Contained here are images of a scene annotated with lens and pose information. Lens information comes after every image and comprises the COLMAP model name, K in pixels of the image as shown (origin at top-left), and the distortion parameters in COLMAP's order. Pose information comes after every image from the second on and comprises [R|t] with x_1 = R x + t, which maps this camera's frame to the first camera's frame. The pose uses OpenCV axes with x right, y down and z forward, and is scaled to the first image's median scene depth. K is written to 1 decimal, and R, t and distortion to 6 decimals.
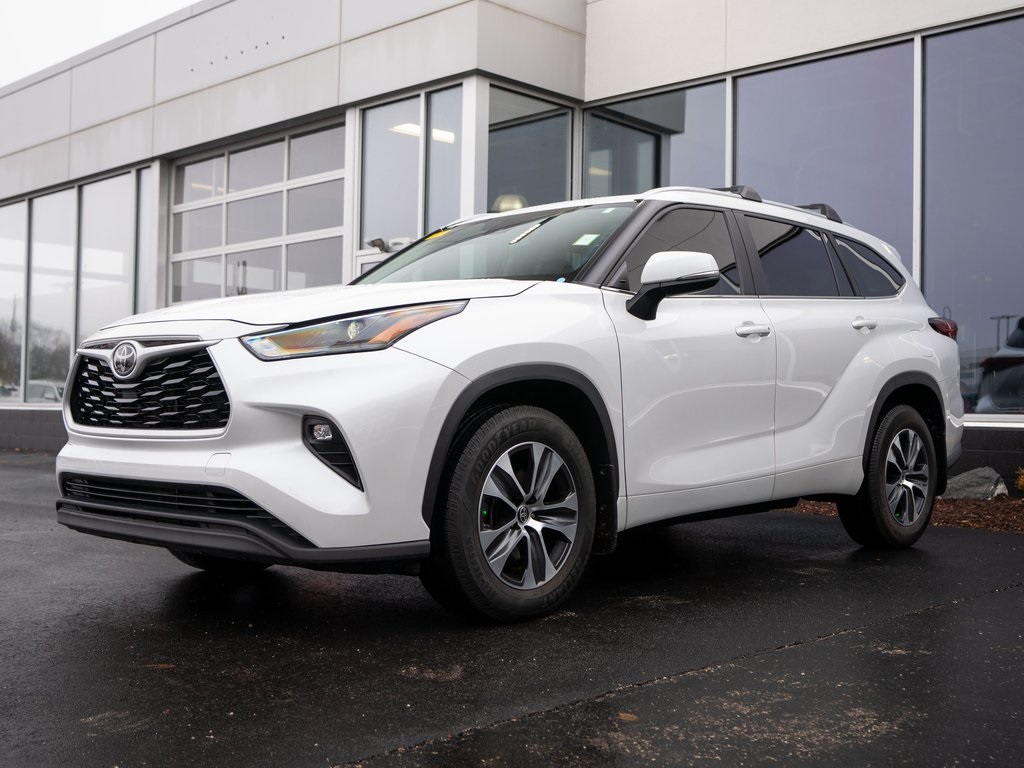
lens RADIAL K [[1166.0, 0, 516.5], [0, 1166.0, 386.0], [0, 0, 1]] dist [-0.002595, 0.000000]
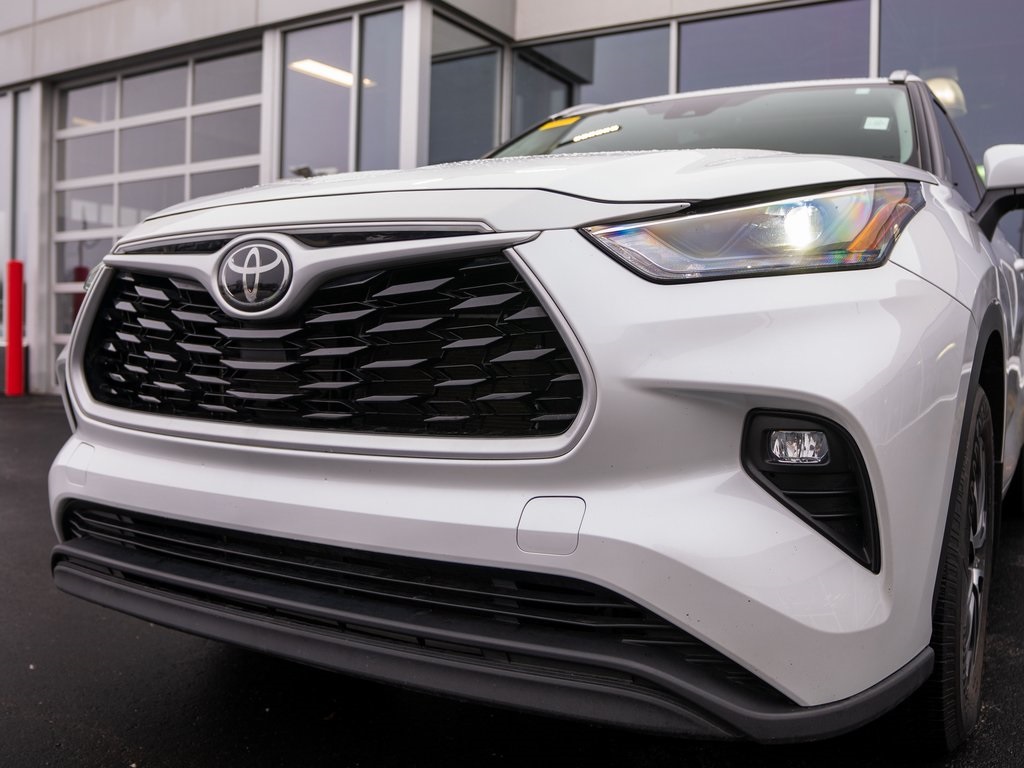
lens RADIAL K [[927.5, 0, 531.7], [0, 927.5, 371.4], [0, 0, 1]] dist [-0.085057, 0.047295]
pose [[0.971387, 0.000528, 0.237503, -0.282169], [-0.012637, 0.998696, 0.049468, -0.003979], [-0.237167, -0.051054, 0.970126, 0.555801]]
